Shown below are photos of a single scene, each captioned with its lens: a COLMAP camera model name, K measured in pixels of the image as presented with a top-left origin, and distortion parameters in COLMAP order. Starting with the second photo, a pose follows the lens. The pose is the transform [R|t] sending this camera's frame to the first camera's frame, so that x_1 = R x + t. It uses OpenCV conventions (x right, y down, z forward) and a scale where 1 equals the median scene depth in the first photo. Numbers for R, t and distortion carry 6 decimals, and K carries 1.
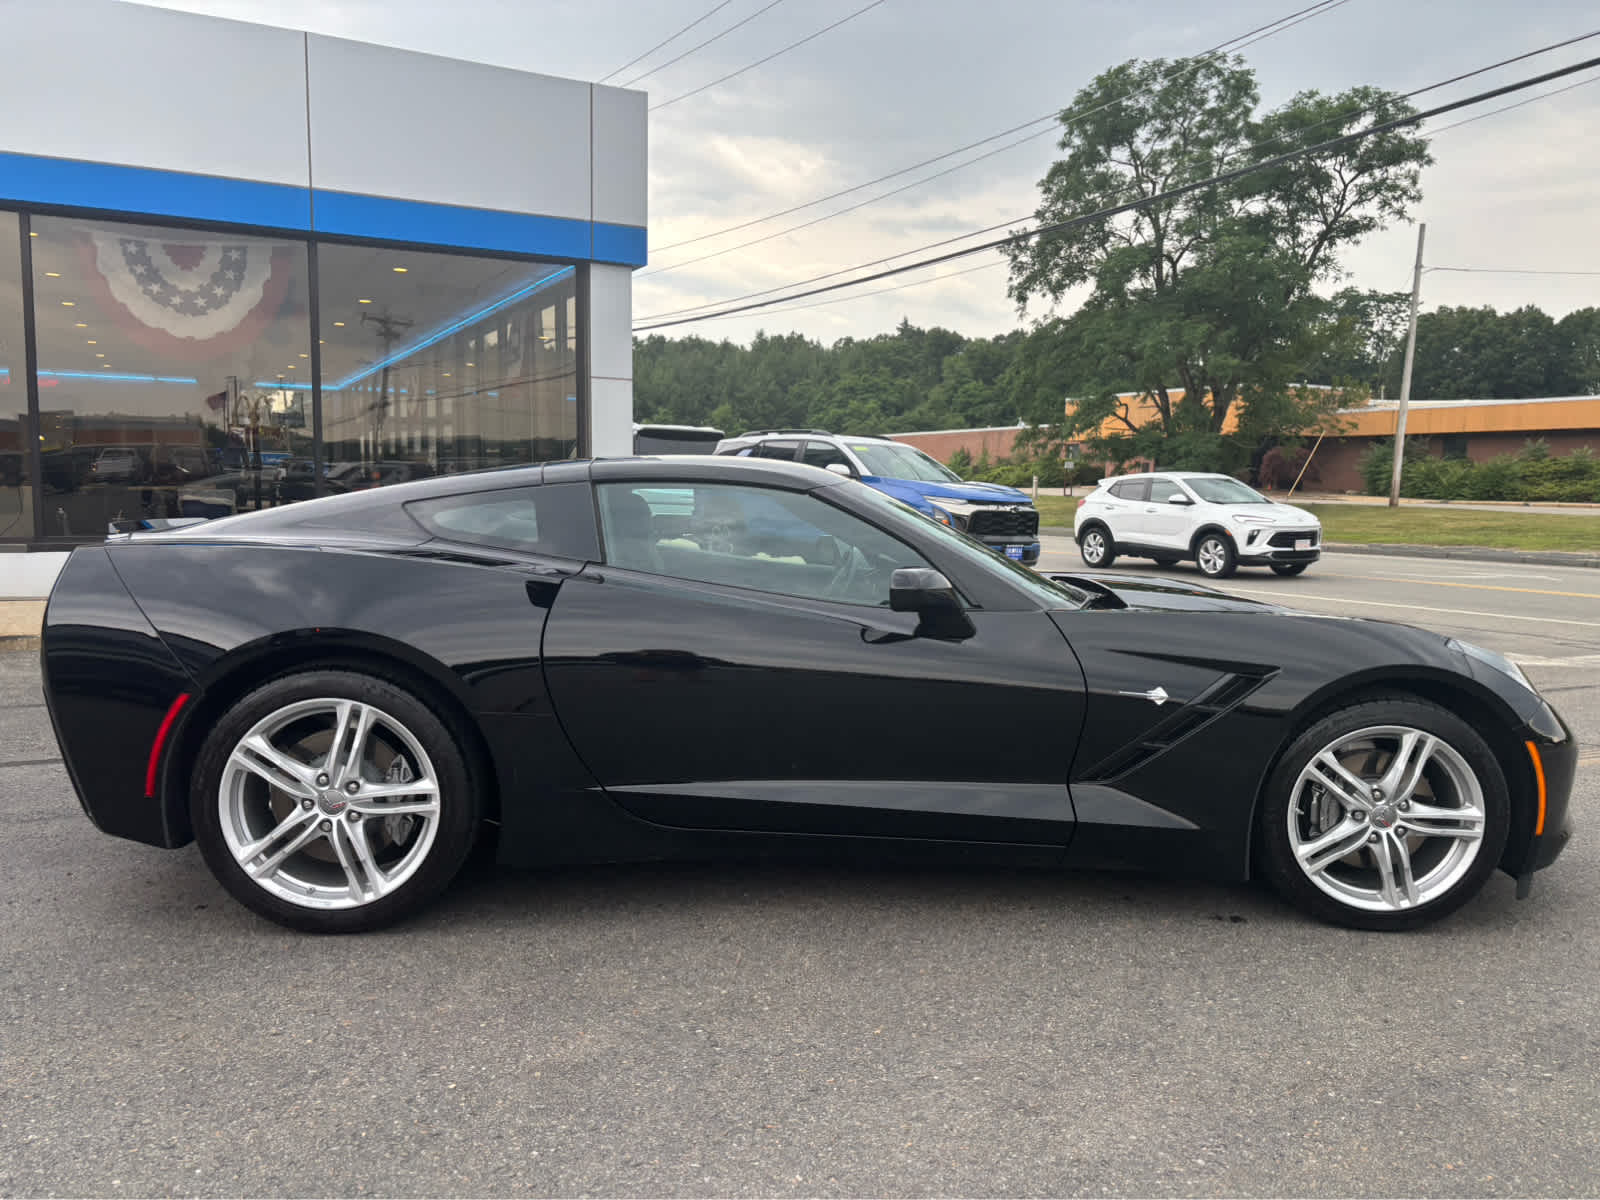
lens RADIAL K [[1197.7, 0, 804.4], [0, 1197.7, 587.3], [0, 0, 1]] dist [0.062745, -0.070666]
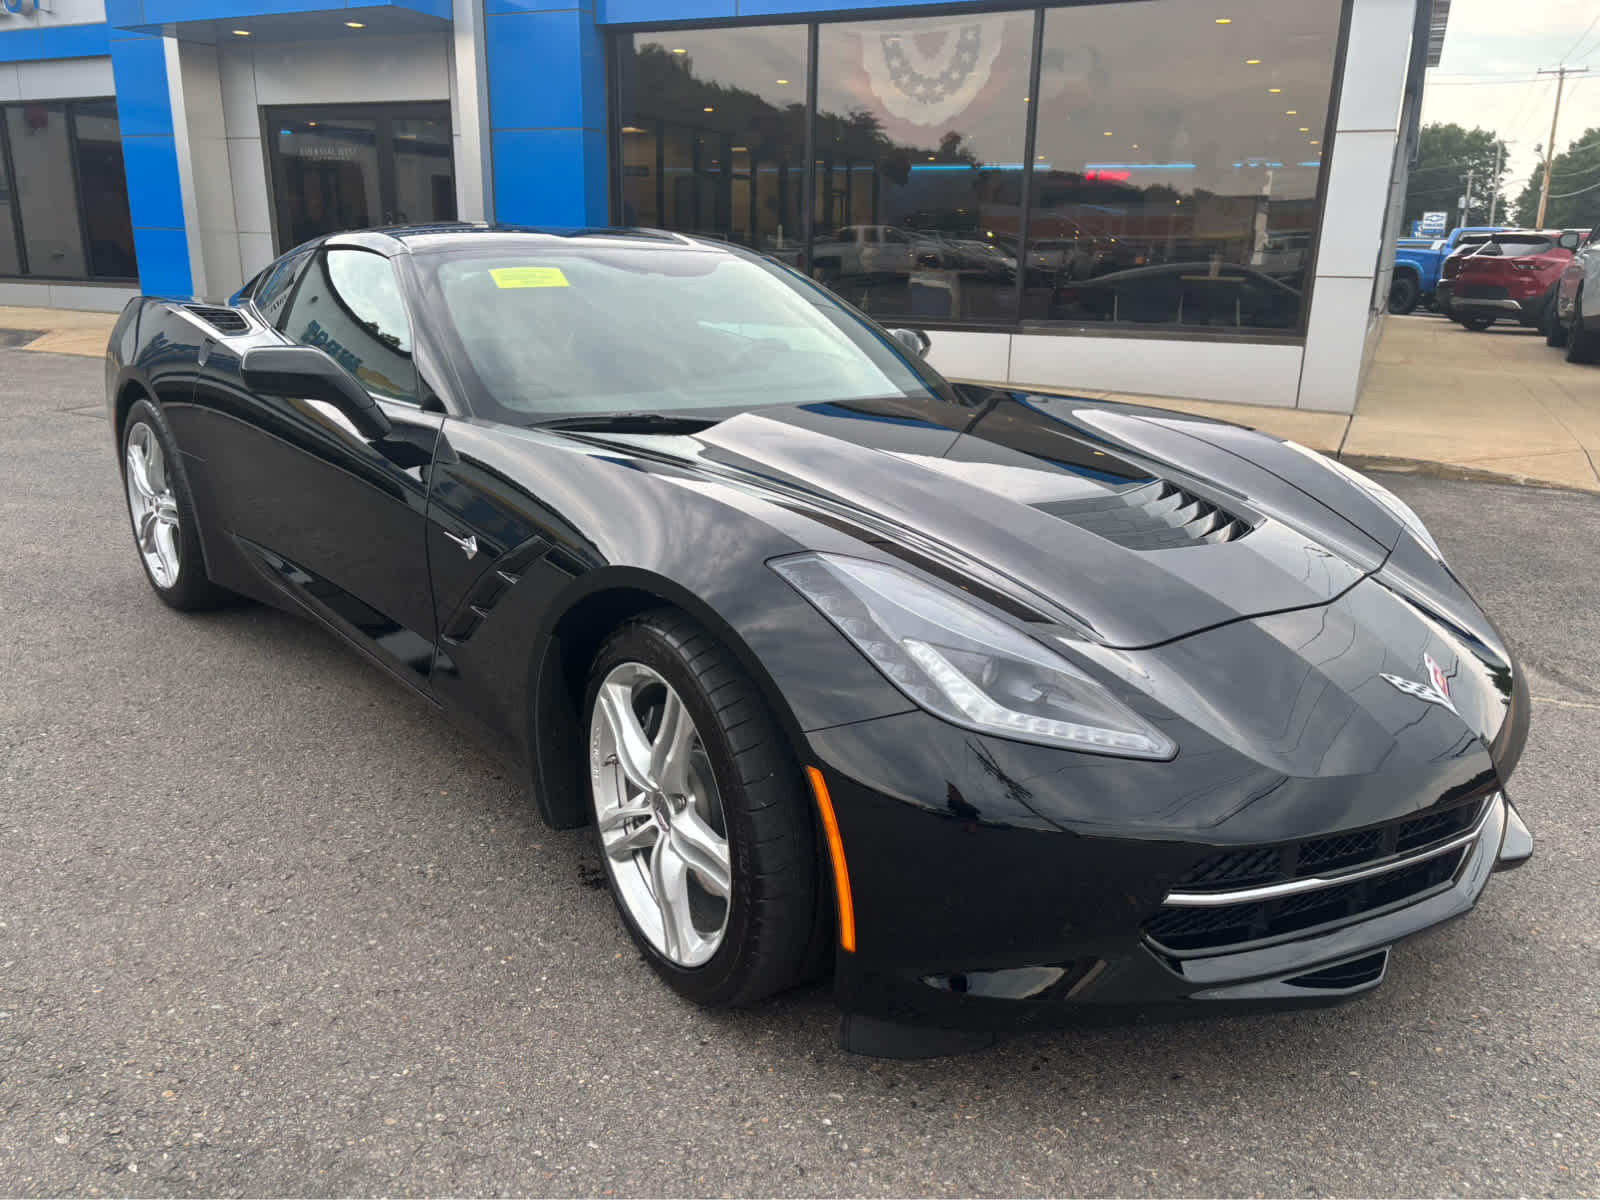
lens RADIAL K [[1197.9, 0, 804.7], [0, 1197.9, 595.5], [0, 0, 1]] dist [0.060020, -0.067747]
pose [[0.606847, 0.213339, -0.765652, 0.334762], [-0.079311, 0.974750, 0.208740, -0.015867], [0.790852, -0.065949, 0.608444, 0.241754]]
